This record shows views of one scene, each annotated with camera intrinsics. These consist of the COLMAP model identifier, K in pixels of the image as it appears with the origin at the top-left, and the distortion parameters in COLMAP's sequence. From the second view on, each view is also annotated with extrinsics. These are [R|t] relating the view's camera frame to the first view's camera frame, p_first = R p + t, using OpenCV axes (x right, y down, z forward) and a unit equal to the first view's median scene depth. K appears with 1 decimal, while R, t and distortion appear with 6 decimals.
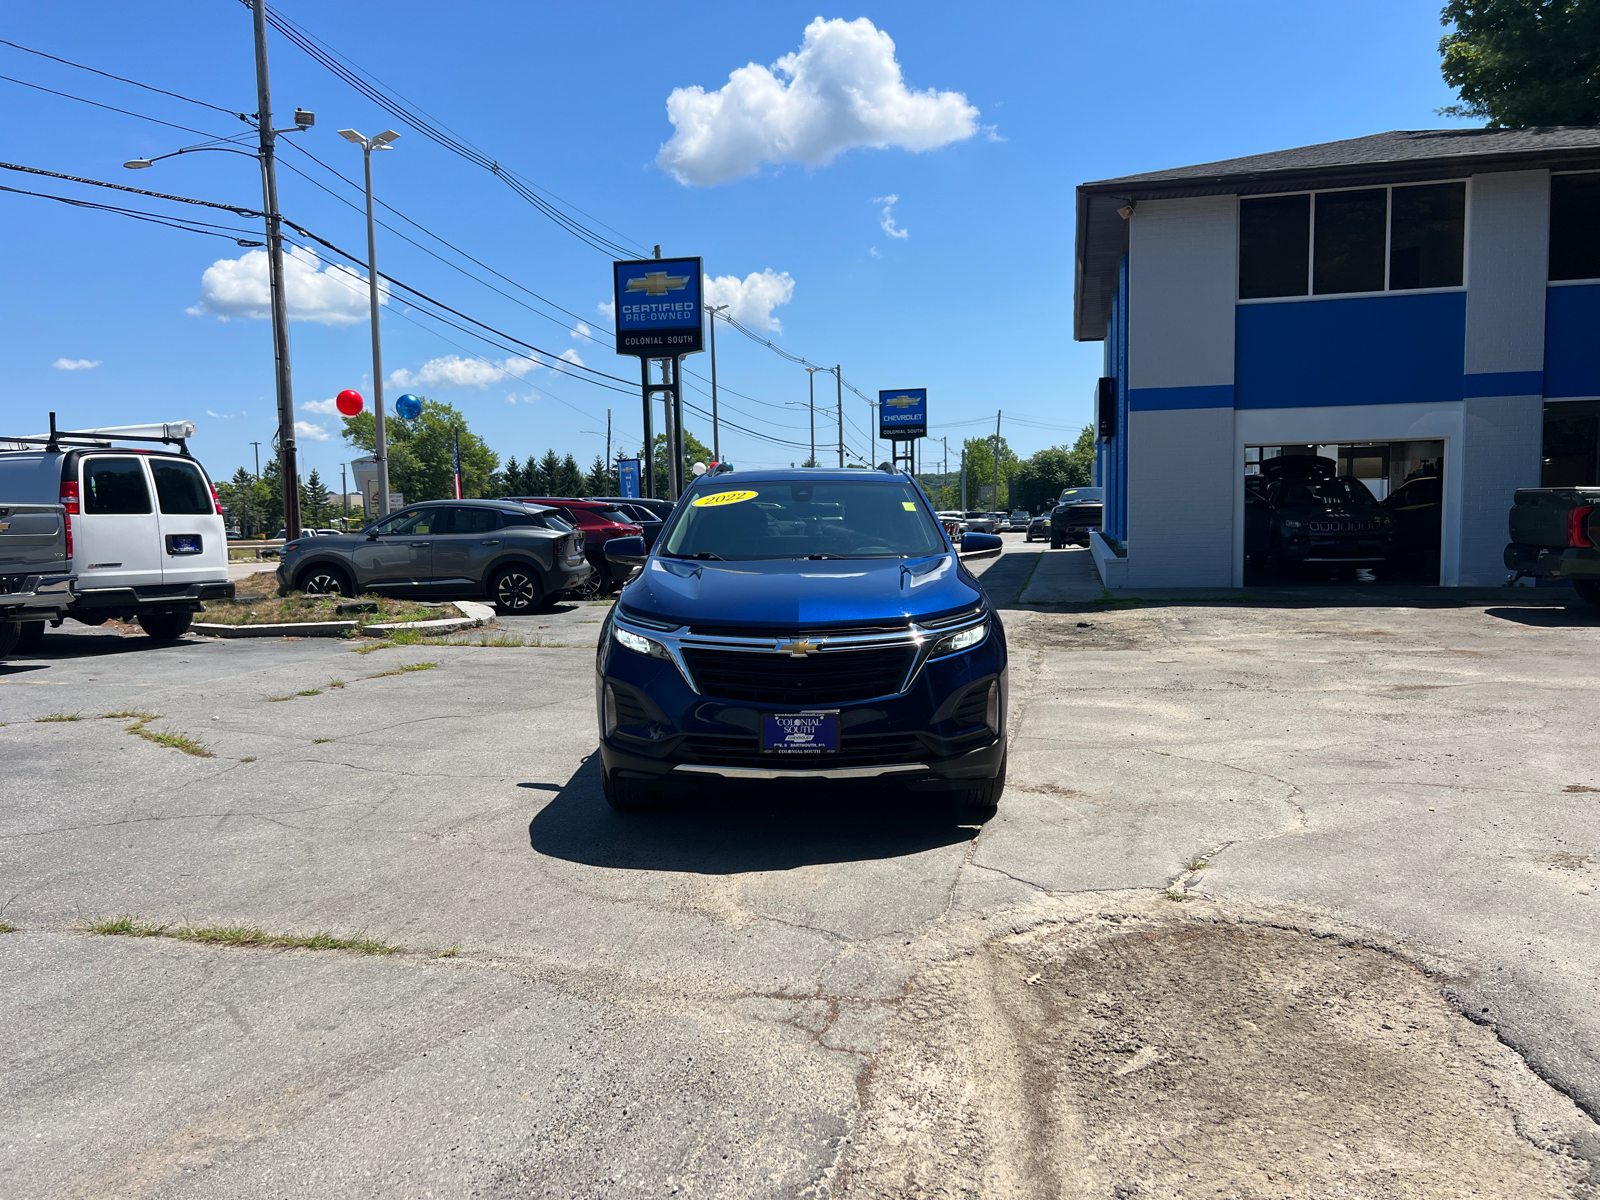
lens RADIAL K [[1211.9, 0, 788.9], [0, 1211.9, 603.3], [0, 0, 1]] dist [0.051841, -0.060461]
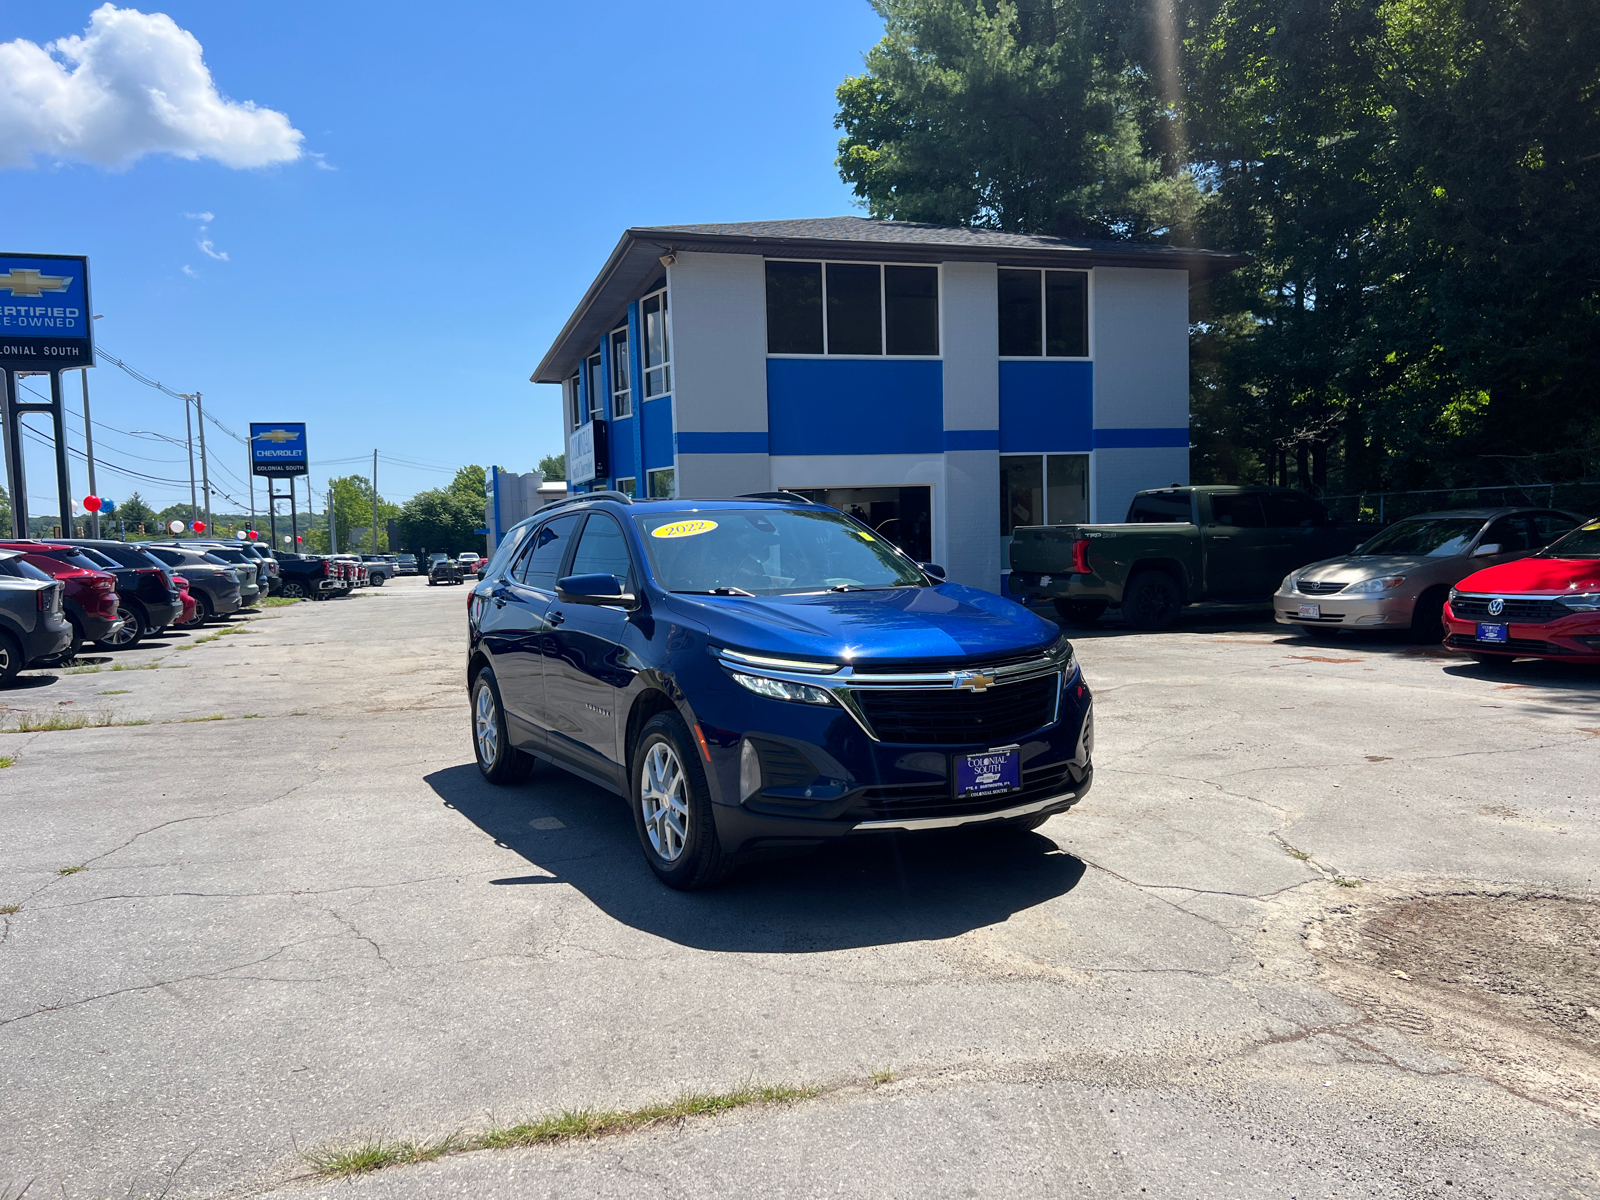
lens RADIAL K [[1211.9, 0, 790.4], [0, 1211.9, 610.1], [0, 0, 1]] dist [0.051841, -0.060461]
pose [[0.867371, -0.035674, 0.496382, -0.214421], [0.050345, 0.998600, -0.016203, -0.004035], [-0.495110, 0.039044, 0.867953, 0.093530]]
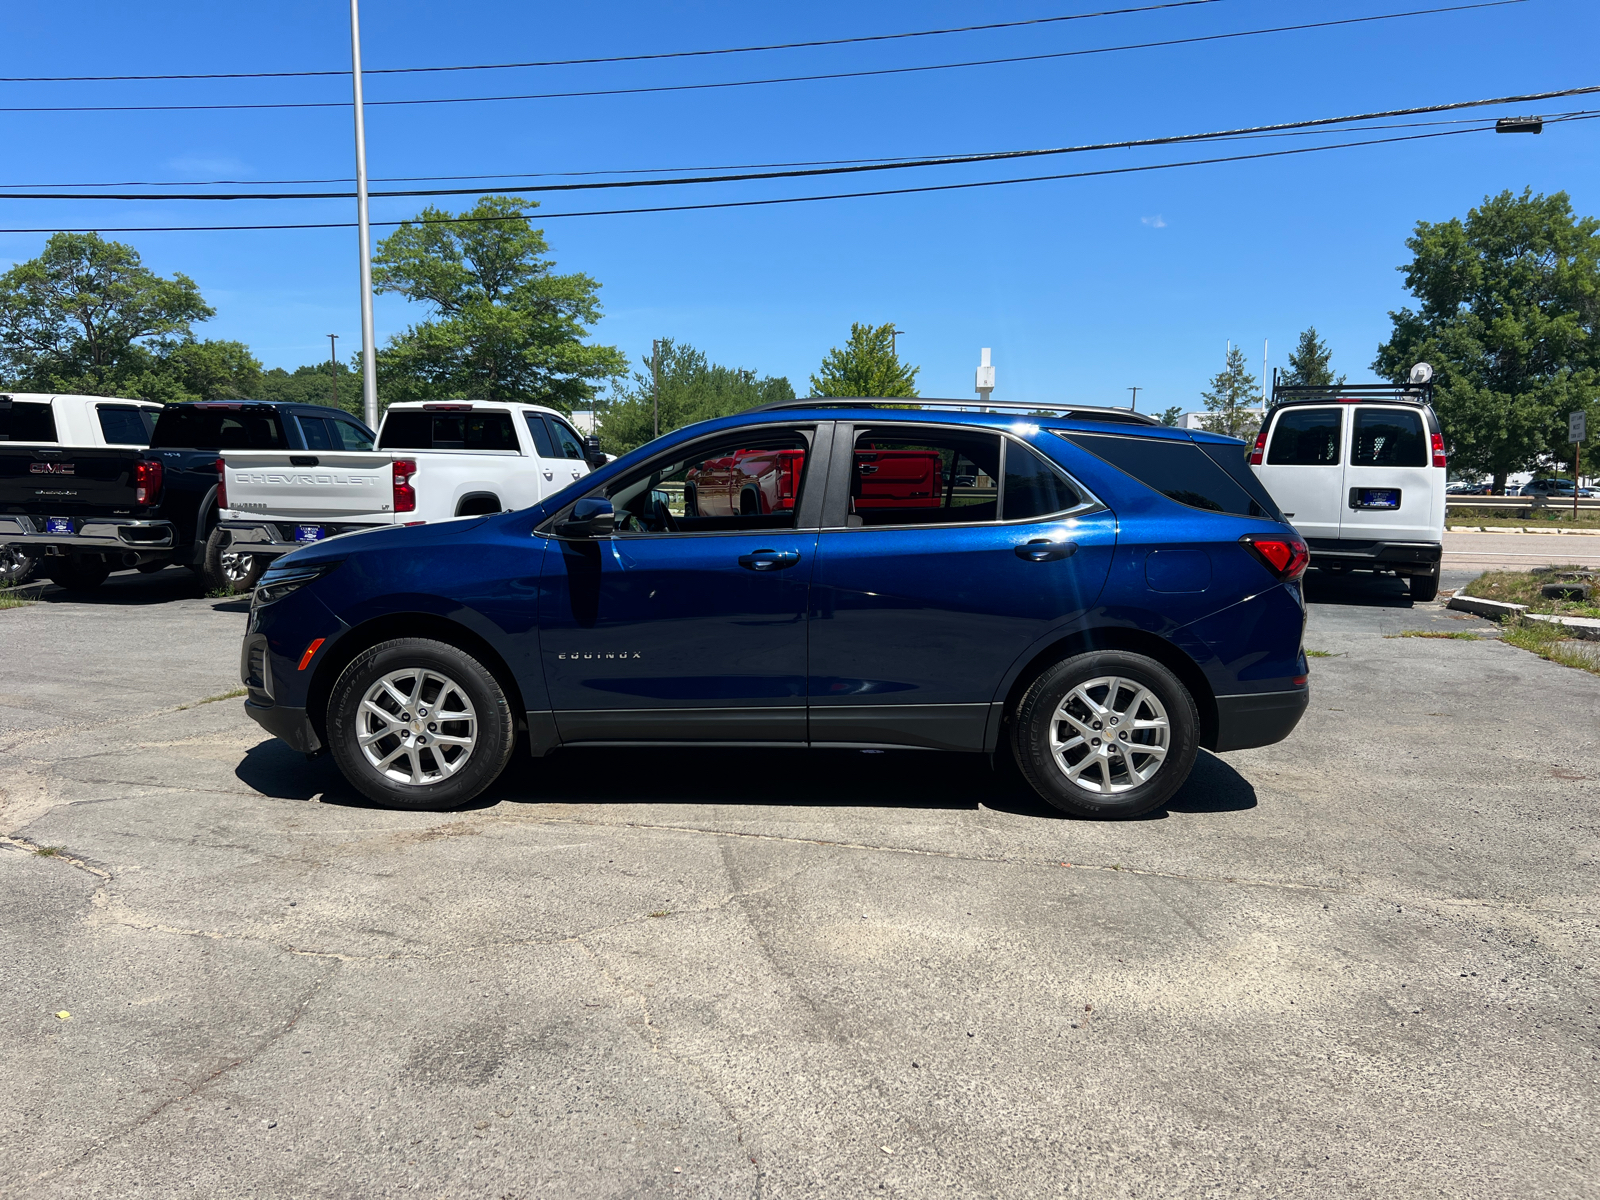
lens RADIAL K [[1211.9, 0, 785.7], [0, 1211.9, 605.1], [0, 0, 1]] dist [0.051841, -0.060461]
pose [[0.035690, 0.125641, -0.991434, 0.435201], [-0.083072, 0.989005, 0.122342, -0.045385], [0.995904, 0.077994, 0.045735, 0.523722]]
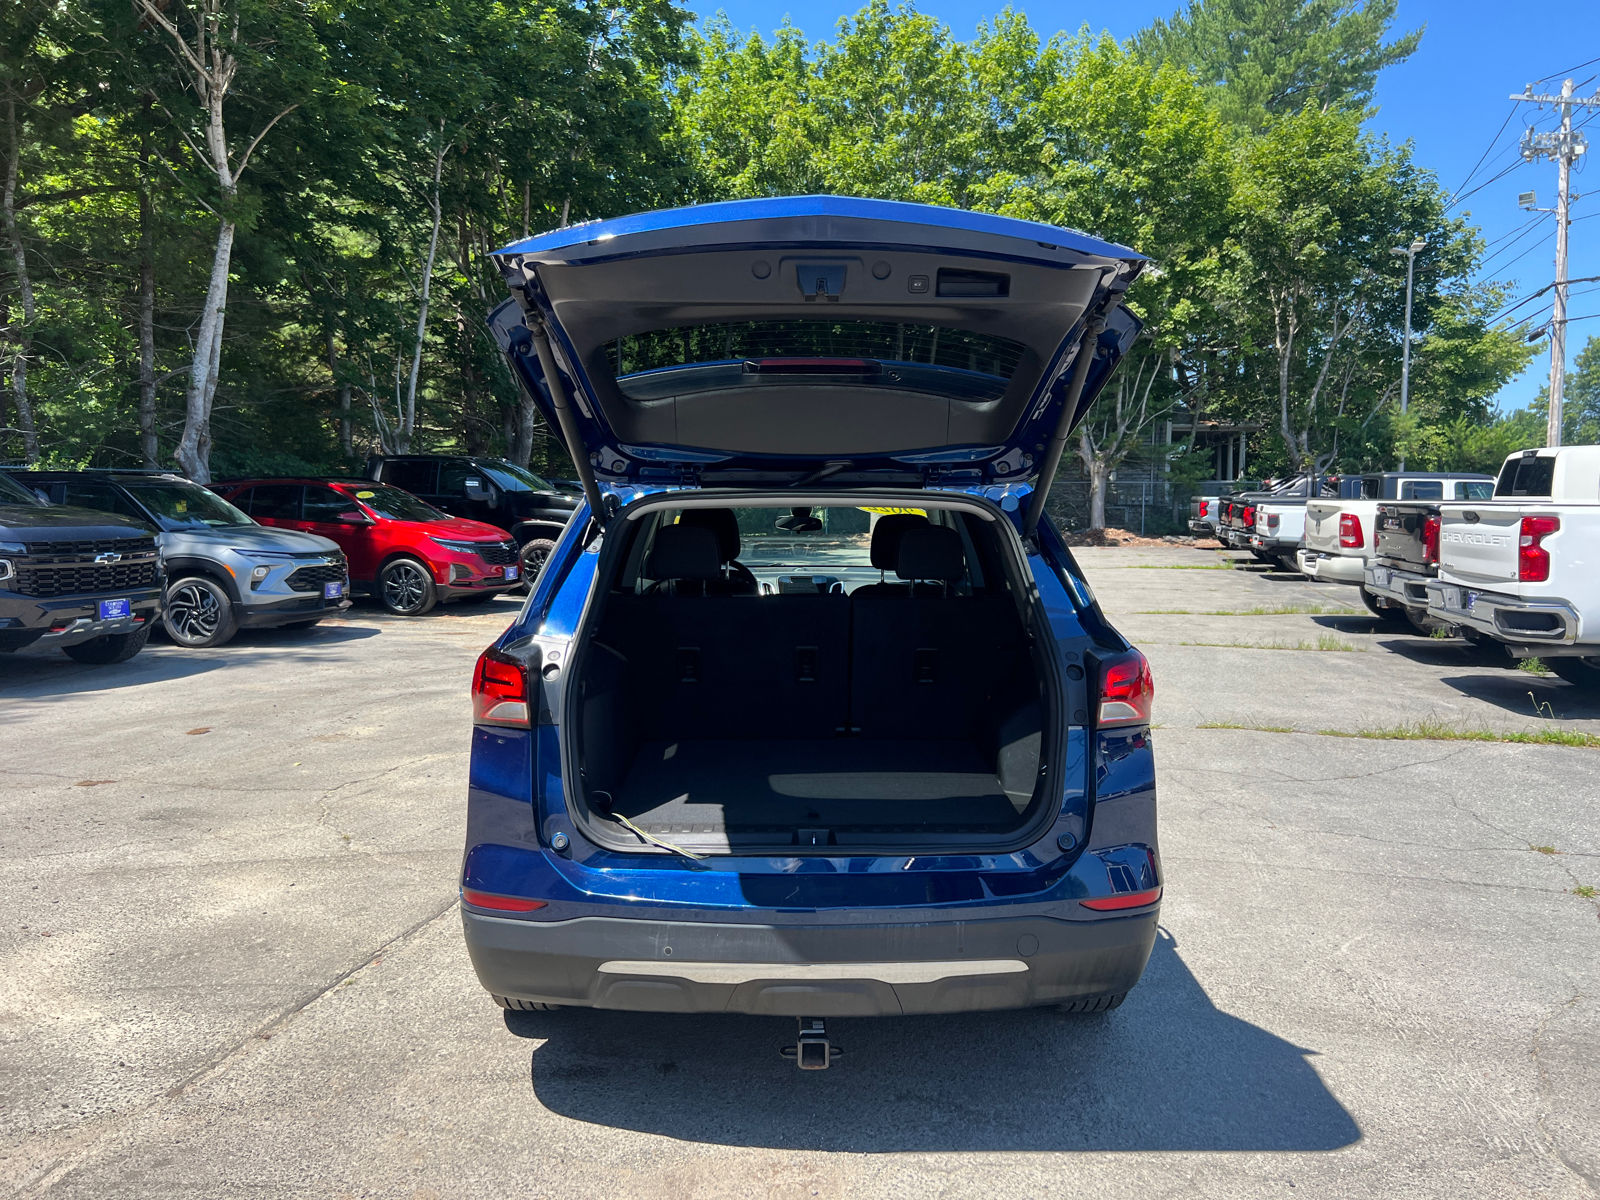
lens RADIAL K [[1211.9, 0, 811.3], [0, 1211.9, 598.2], [0, 0, 1]] dist [0.051841, -0.060461]
pose [[-0.998969, 0.013809, -0.043243, 0.016798], [0.007079, 0.988344, 0.152074, -0.077583], [0.044839, 0.151612, -0.987423, 0.917464]]
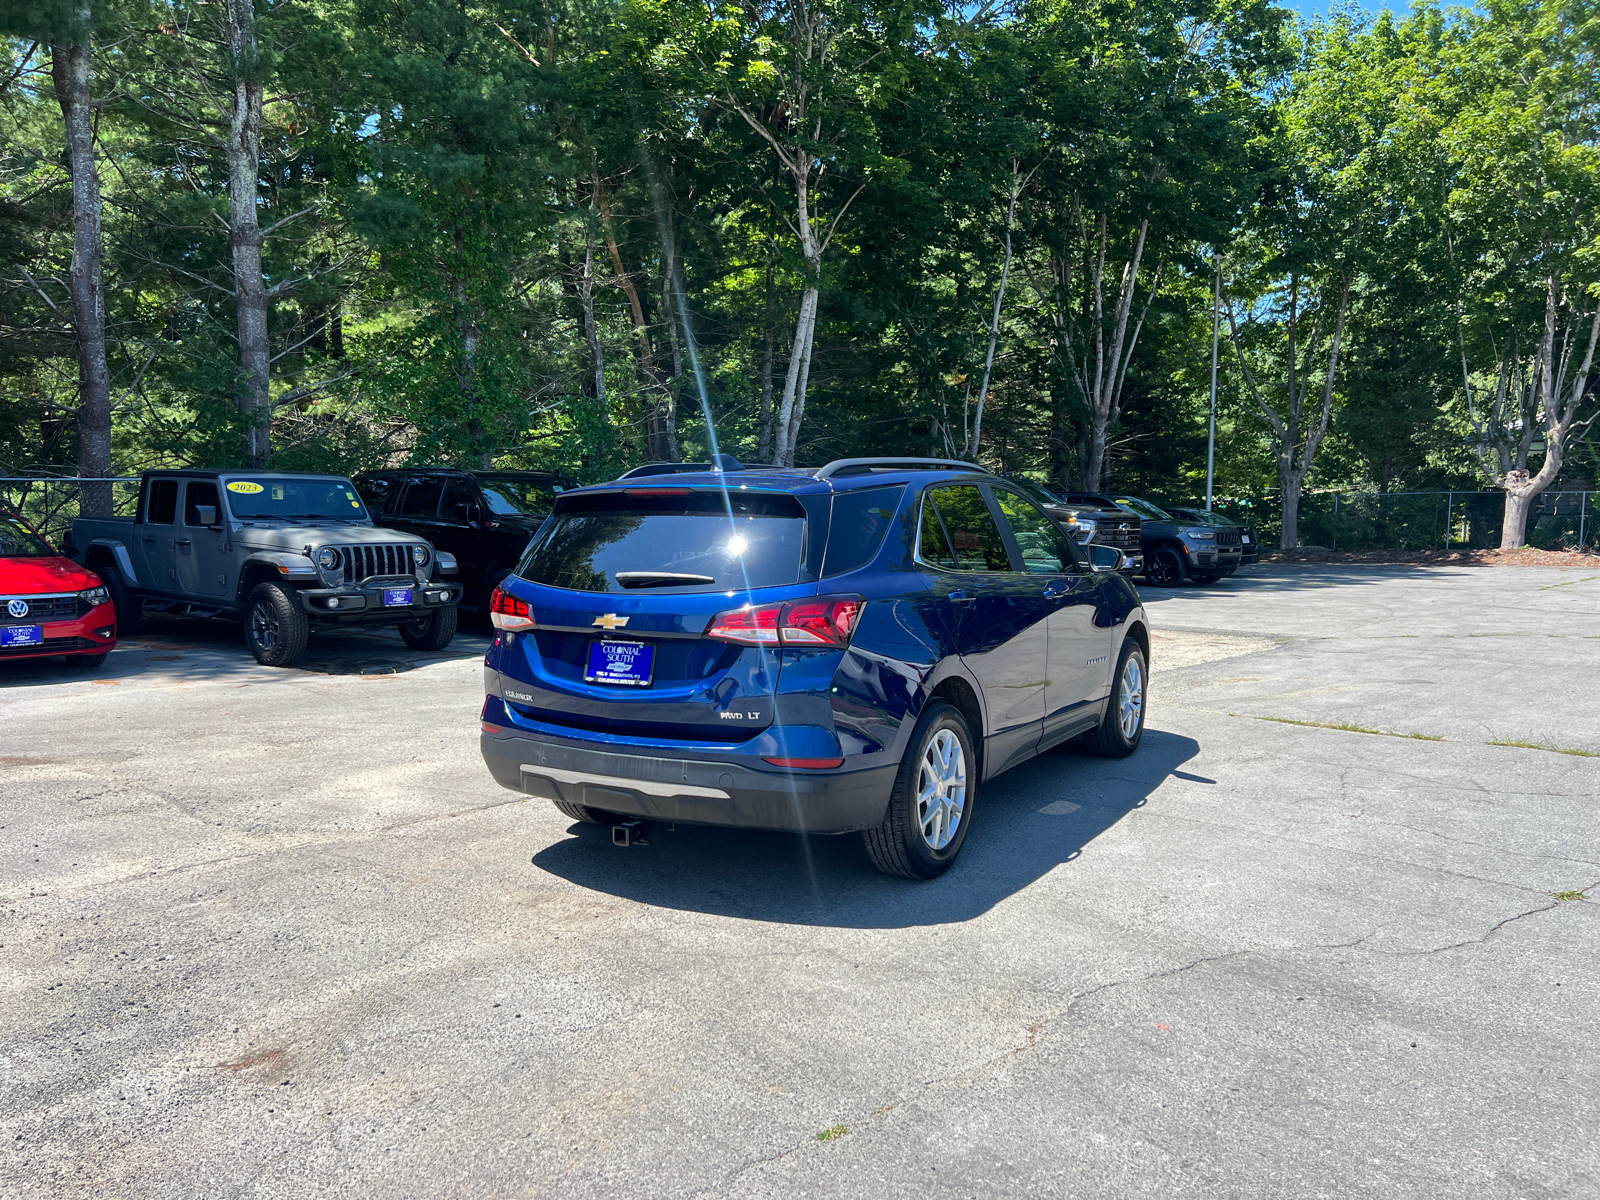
lens RADIAL K [[1211.9, 0, 807.4], [0, 1211.9, 627.7], [0, 0, 1]] dist [0.051841, -0.060461]
pose [[-0.875163, -0.031508, 0.482801, -0.206528], [0.044926, 0.988274, 0.145933, -0.071741], [-0.481738, 0.149405, -0.863485, 0.979655]]
